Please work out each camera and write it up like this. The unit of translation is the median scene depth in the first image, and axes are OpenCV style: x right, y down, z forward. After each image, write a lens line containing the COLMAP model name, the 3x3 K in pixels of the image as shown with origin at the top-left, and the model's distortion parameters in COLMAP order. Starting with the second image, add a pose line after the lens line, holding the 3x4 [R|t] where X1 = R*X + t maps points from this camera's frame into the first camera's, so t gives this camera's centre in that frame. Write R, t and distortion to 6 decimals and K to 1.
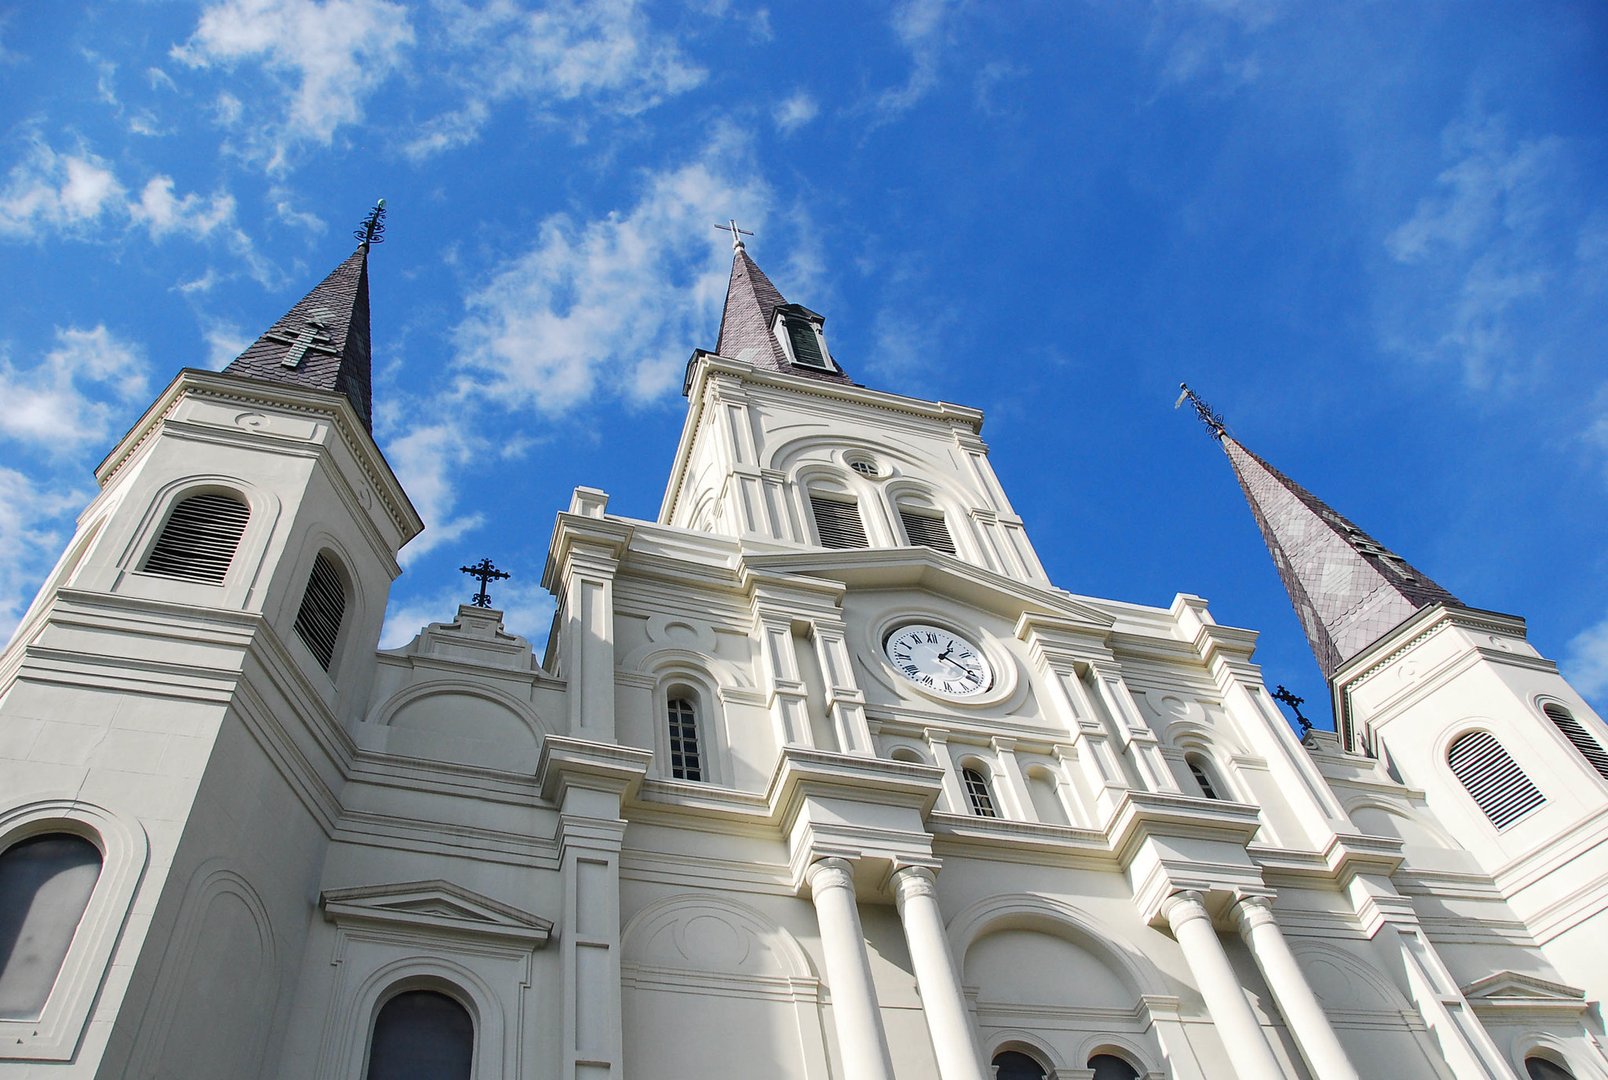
lens RADIAL K [[1277.0, 0, 798.8], [0, 1277.0, 538.6], [0, 0, 1]] dist [-0.101973, 0.002680]
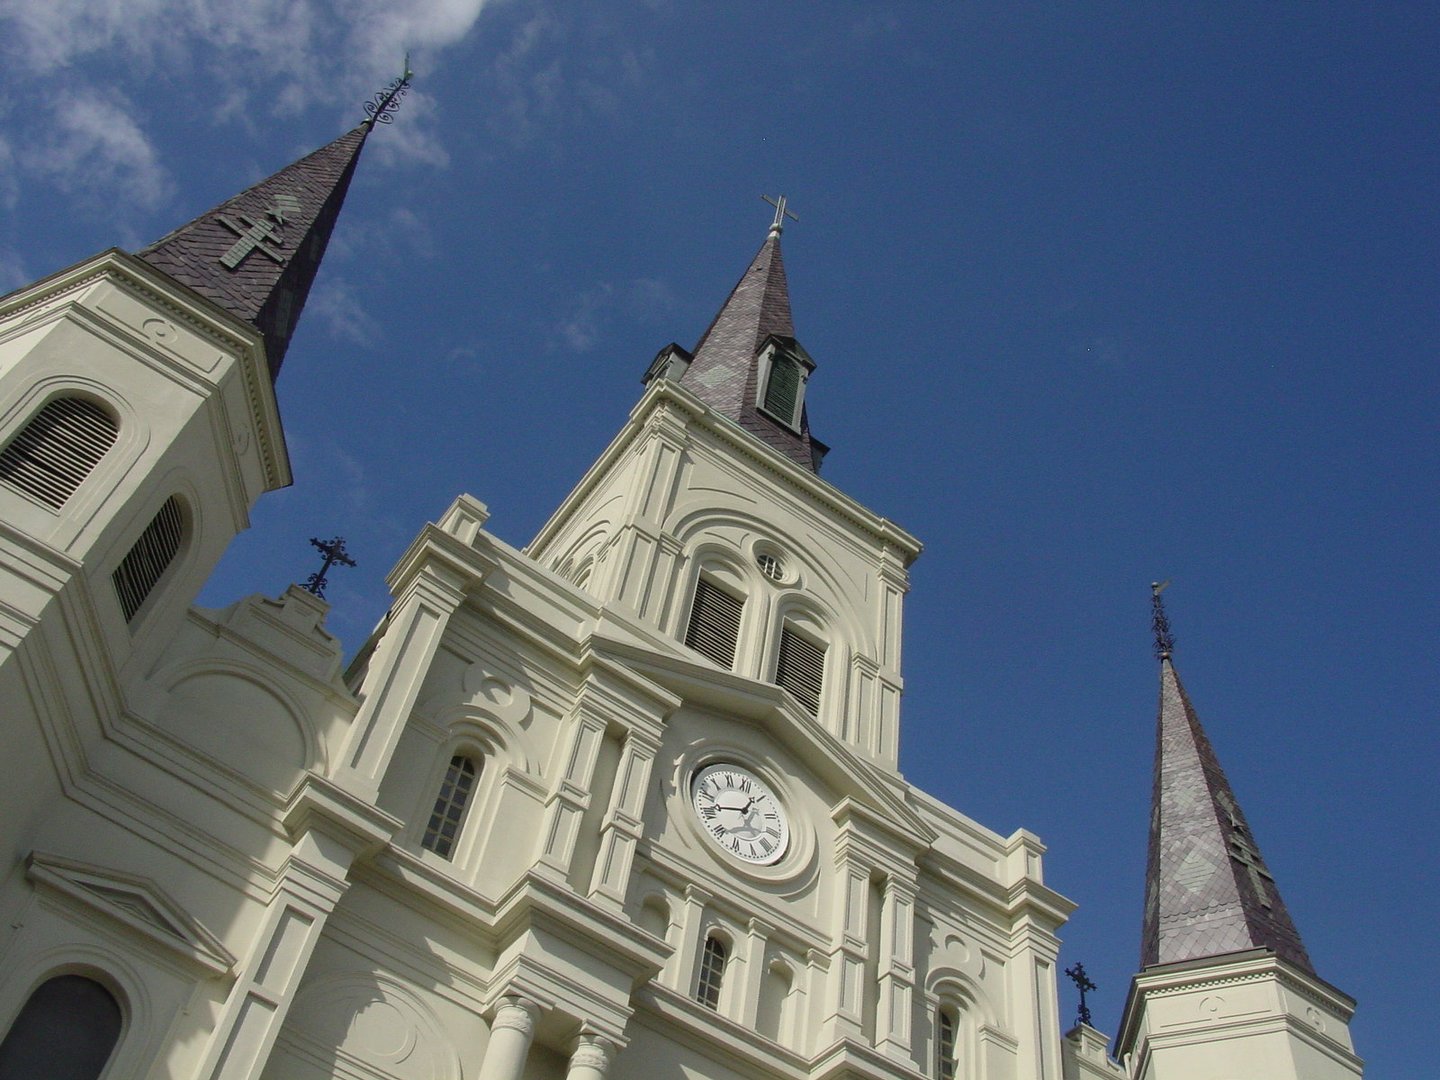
lens RADIAL K [[1466.7, 0, 720.0], [0, 1466.7, 540.0], [0, 0, 1]] dist [-0.112422, 0.093276]
pose [[0.921835, 0.387378, -0.012567, 0.030493], [-0.386408, 0.921081, 0.047951, -0.139446], [0.030150, -0.039347, 0.998771, -0.084389]]
